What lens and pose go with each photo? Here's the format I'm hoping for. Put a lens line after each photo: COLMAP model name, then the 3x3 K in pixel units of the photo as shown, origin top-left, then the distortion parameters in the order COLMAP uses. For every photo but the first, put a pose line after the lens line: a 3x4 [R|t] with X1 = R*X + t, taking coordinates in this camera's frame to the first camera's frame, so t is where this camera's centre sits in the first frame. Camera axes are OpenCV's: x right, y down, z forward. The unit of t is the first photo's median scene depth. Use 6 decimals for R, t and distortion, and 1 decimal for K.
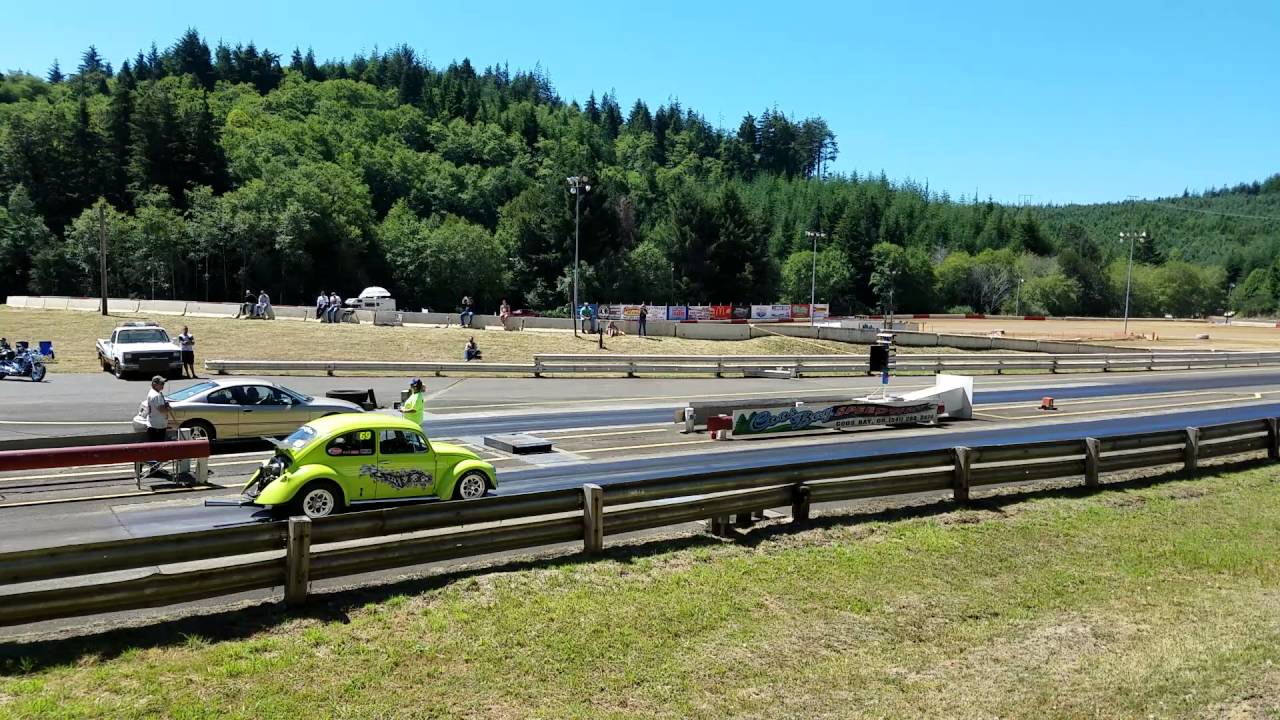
lens RADIAL K [[990.5, 0, 659.2], [0, 990.5, 361.3], [0, 0, 1]] dist [0.118635, -0.243072]
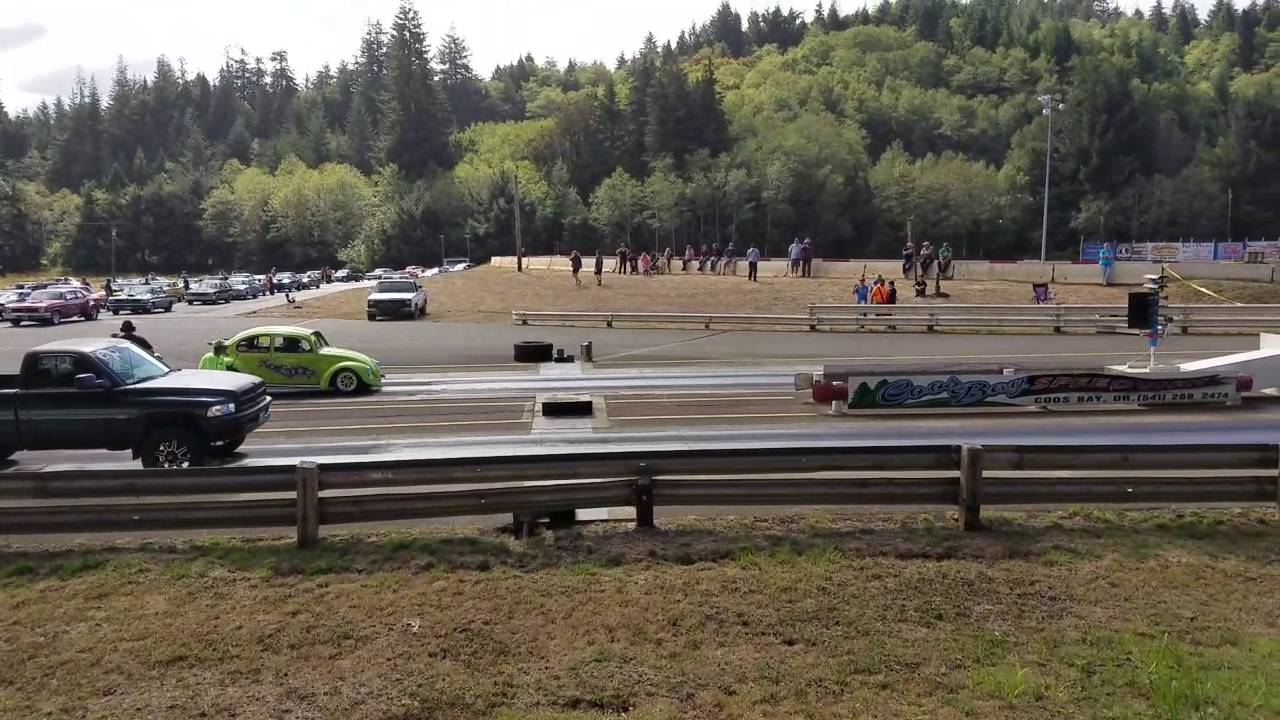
lens RADIAL K [[990.5, 0, 659.2], [0, 990.5, 361.3], [0, 0, 1]] dist [0.118635, -0.243072]
pose [[0.837407, 0.027339, -0.545895, 0.087428], [0.001808, 0.998604, 0.052785, -0.001403], [0.546576, -0.045189, 0.836189, 0.056067]]
